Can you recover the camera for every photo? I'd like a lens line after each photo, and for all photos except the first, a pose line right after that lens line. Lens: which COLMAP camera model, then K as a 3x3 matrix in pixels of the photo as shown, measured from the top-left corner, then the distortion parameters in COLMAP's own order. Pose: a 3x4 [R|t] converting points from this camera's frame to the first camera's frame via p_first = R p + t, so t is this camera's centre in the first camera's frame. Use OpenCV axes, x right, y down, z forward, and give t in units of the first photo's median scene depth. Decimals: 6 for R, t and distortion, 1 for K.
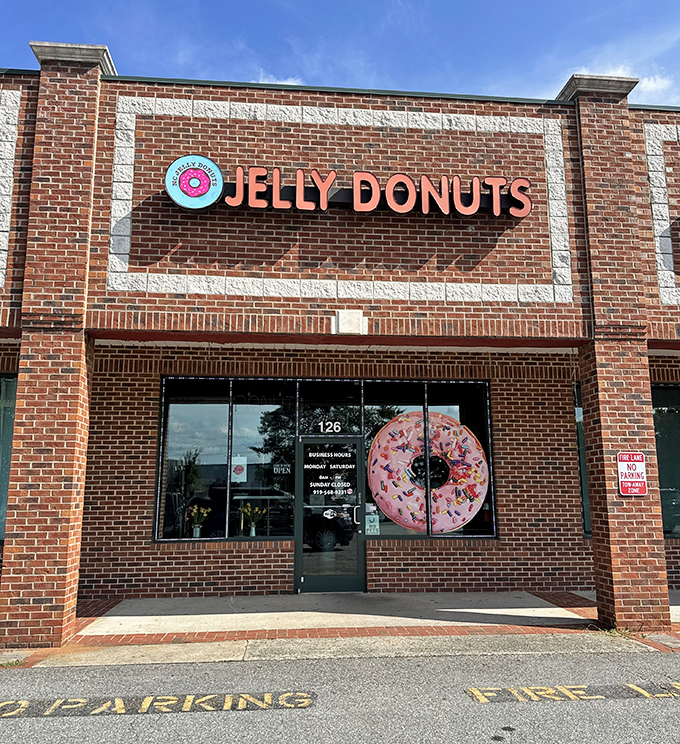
lens RADIAL K [[650.9, 0, 340.9], [0, 650.9, 354.2], [0, 0, 1]] dist [0.110968, -0.156193]
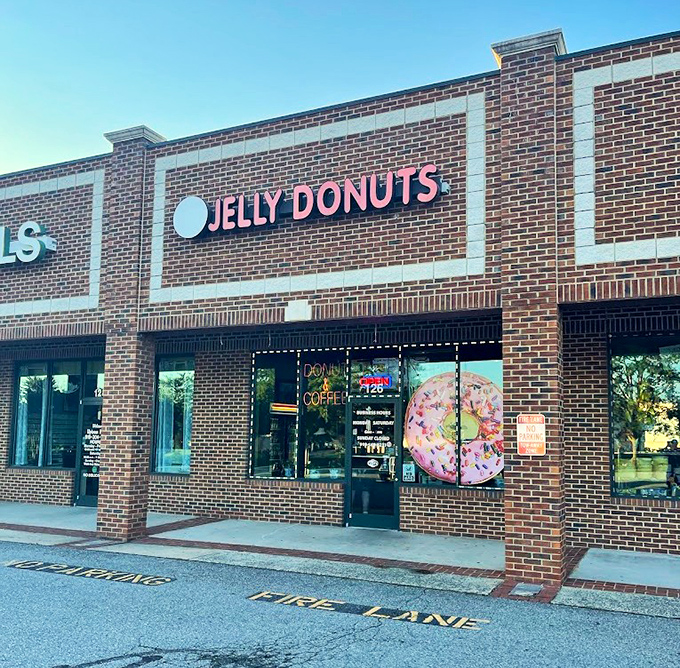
lens RADIAL K [[691.9, 0, 340.0], [0, 691.9, 334.0], [0, 0, 1]] dist [0.045880, -0.005516]
pose [[0.854750, -0.060078, -0.515551, 0.732974], [0.094211, 0.994737, 0.040279, -0.049312], [0.510417, -0.082999, 0.855912, -0.079078]]
